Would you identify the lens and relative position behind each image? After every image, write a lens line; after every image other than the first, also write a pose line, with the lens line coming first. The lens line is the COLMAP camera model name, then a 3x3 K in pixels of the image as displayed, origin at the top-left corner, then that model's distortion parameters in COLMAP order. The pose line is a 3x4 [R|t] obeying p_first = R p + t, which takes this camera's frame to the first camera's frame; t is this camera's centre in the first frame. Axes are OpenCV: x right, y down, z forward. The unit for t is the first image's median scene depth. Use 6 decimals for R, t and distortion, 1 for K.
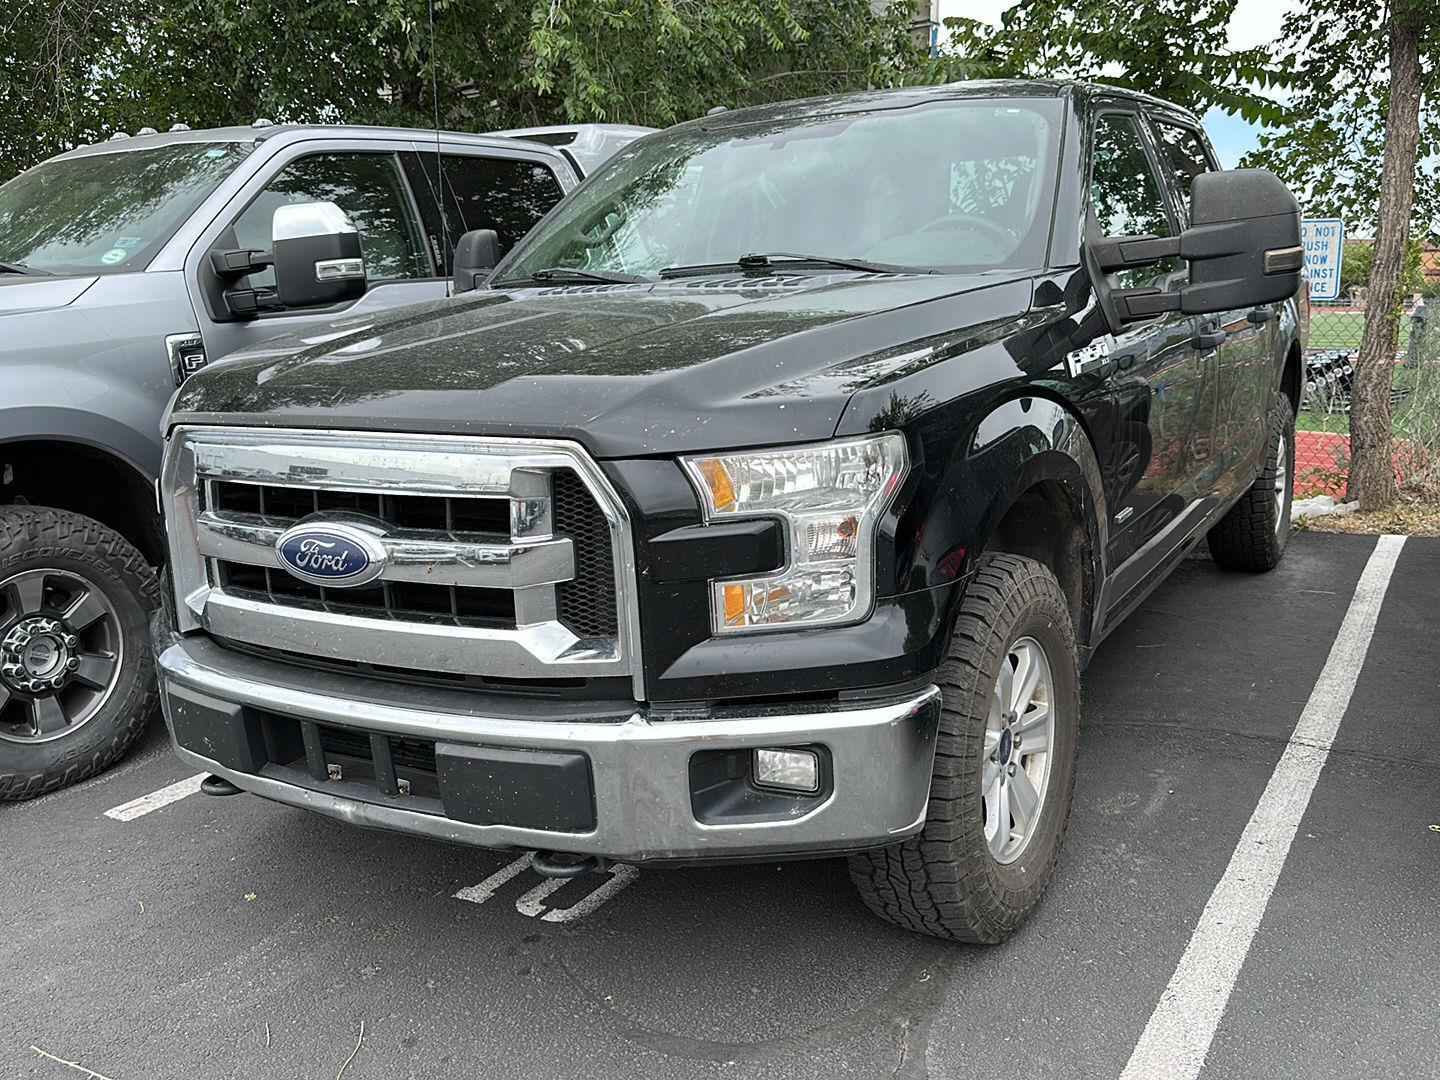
lens RADIAL K [[1280.7, 0, 720.0], [0, 1280.7, 540.0], [0, 0, 1]] dist [0.141895, -0.279177]
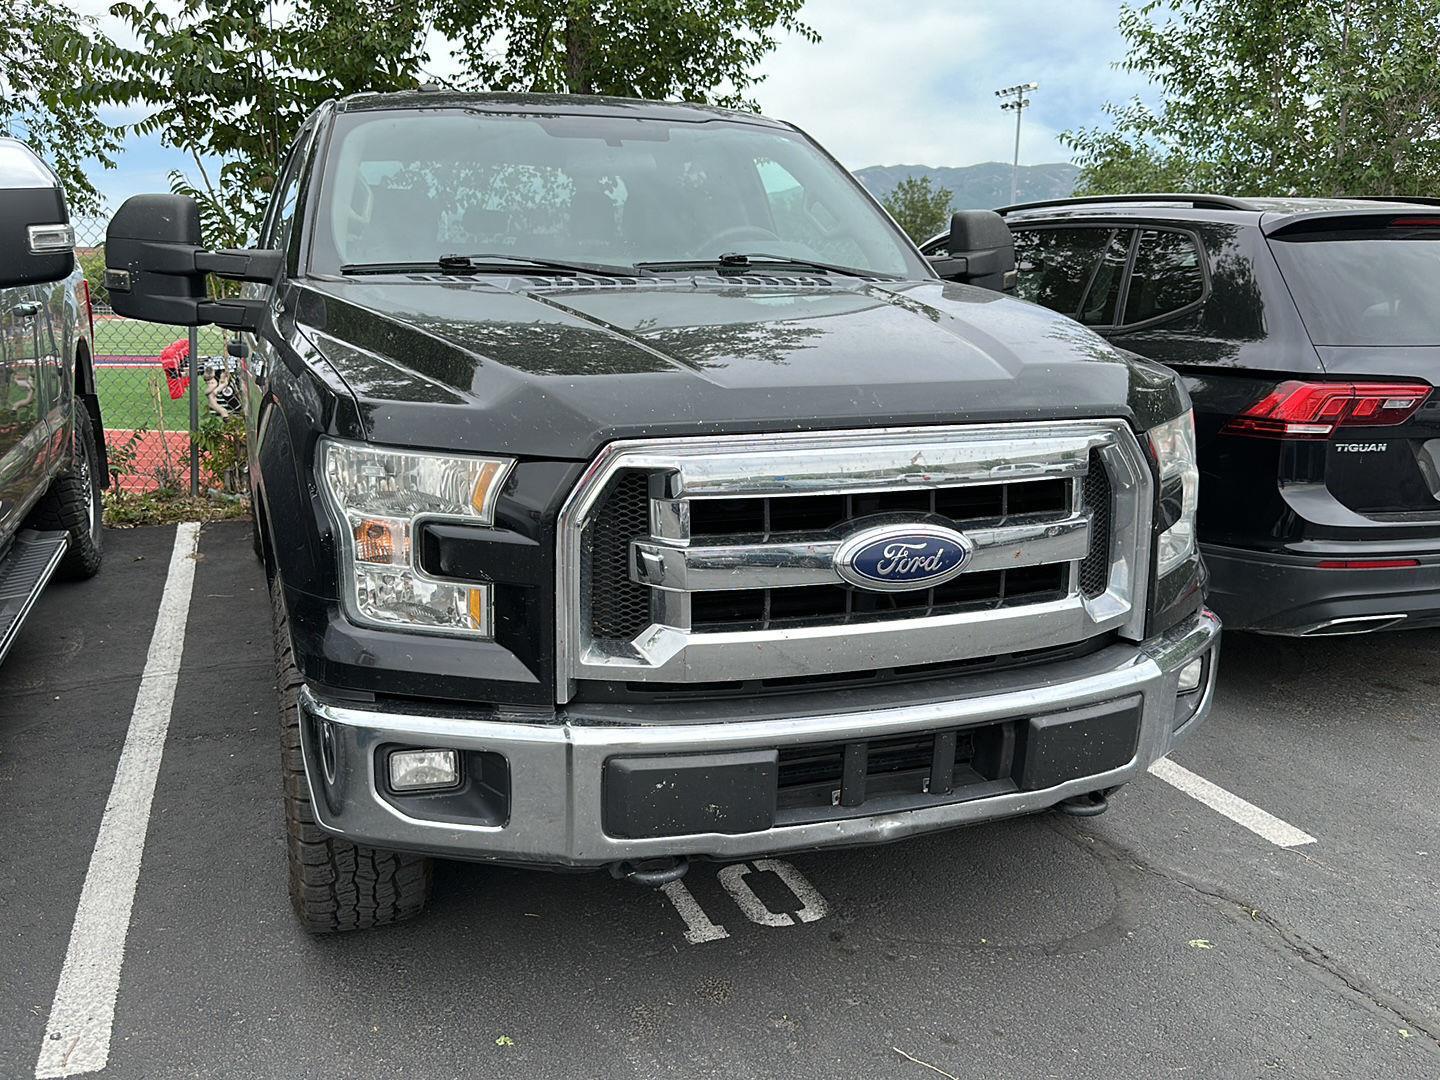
lens RADIAL K [[1280.7, 0, 720.0], [0, 1280.7, 540.0], [0, 0, 1]] dist [0.141895, -0.279177]
pose [[0.636600, -0.118065, 0.762103, -1.072436], [0.122588, 0.991139, 0.051147, -0.064437], [-0.761388, 0.060865, 0.645433, 0.475713]]
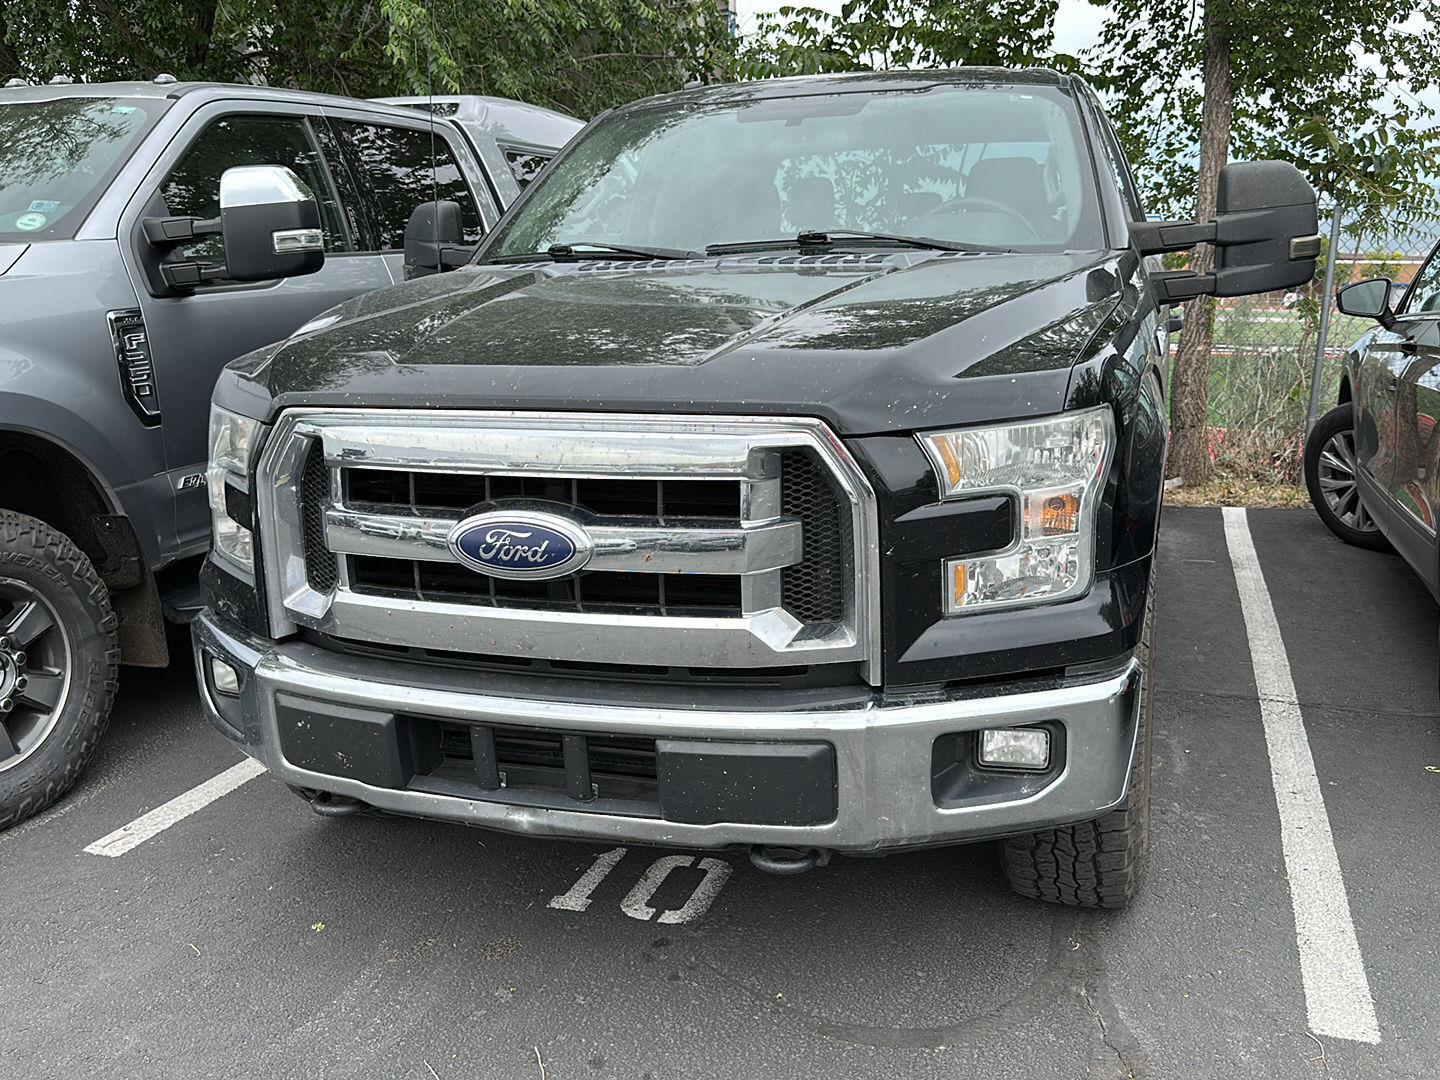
lens RADIAL K [[1277.2, 0, 720.0], [0, 1277.2, 540.0], [0, 0, 1]] dist [0.158952, -0.336339]
pose [[0.978132, -0.028124, 0.206074, -0.338311], [0.026441, 0.999591, 0.010918, 0.001282], [-0.206297, -0.005231, 0.978476, 0.069446]]
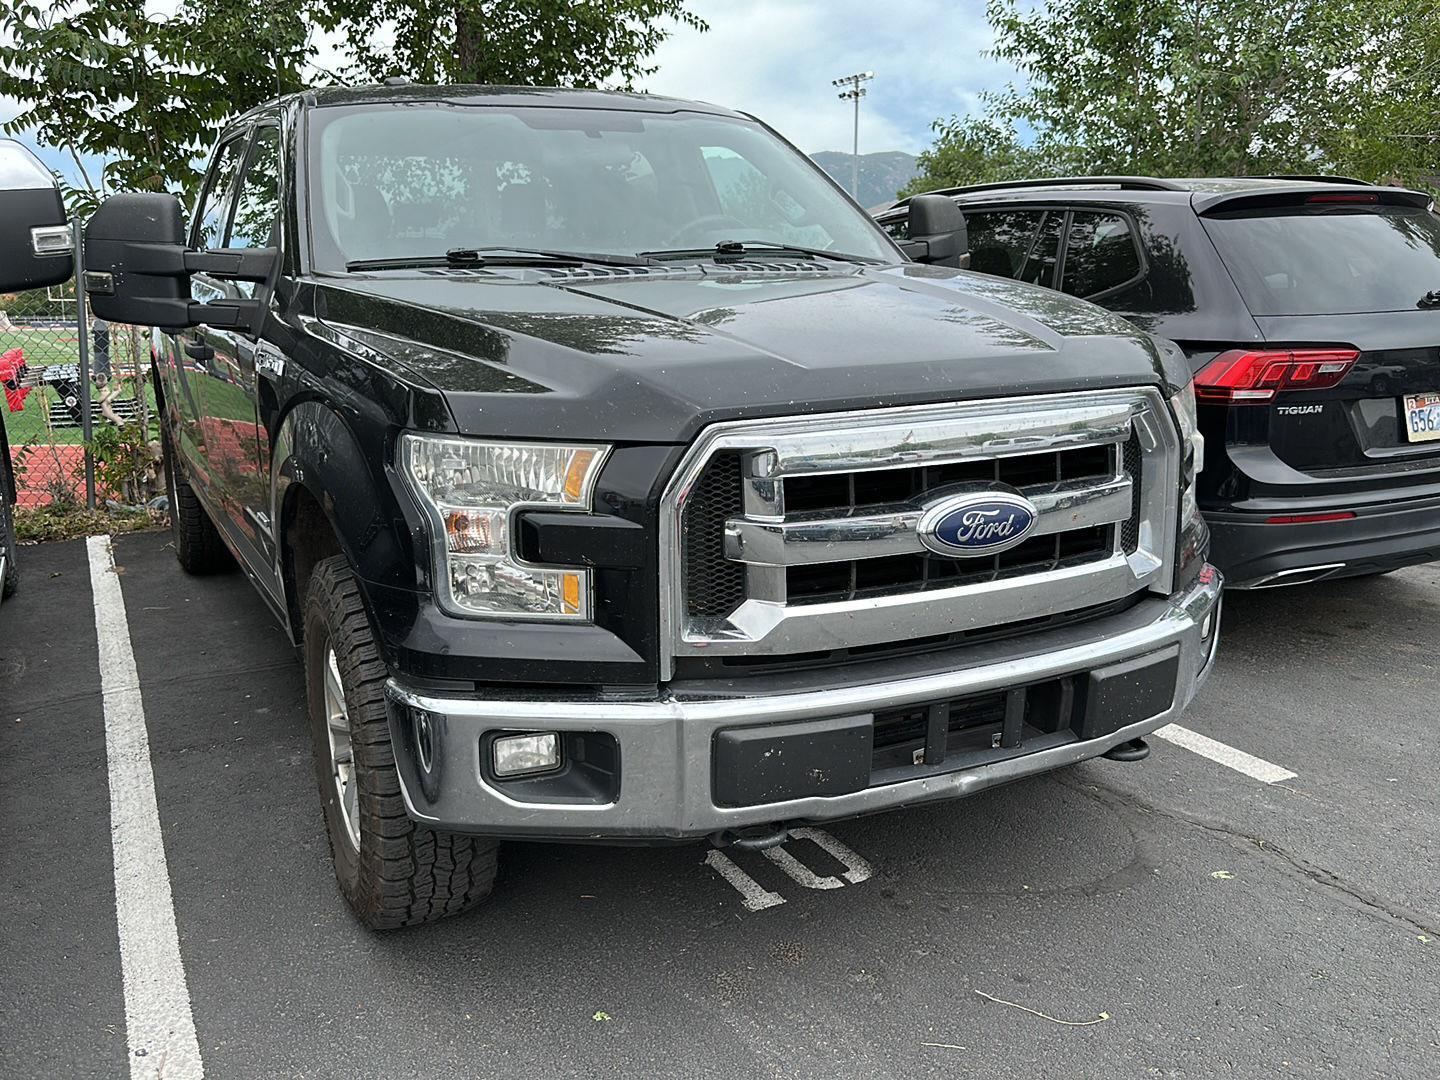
lens RADIAL K [[1277.2, 0, 720.0], [0, 1277.2, 540.0], [0, 0, 1]] dist [0.158952, -0.336339]
pose [[0.544767, -0.151334, 0.824819, -1.194283], [0.162370, 0.984004, 0.073300, -0.079659], [-0.822718, 0.093994, 0.560625, 0.587997]]
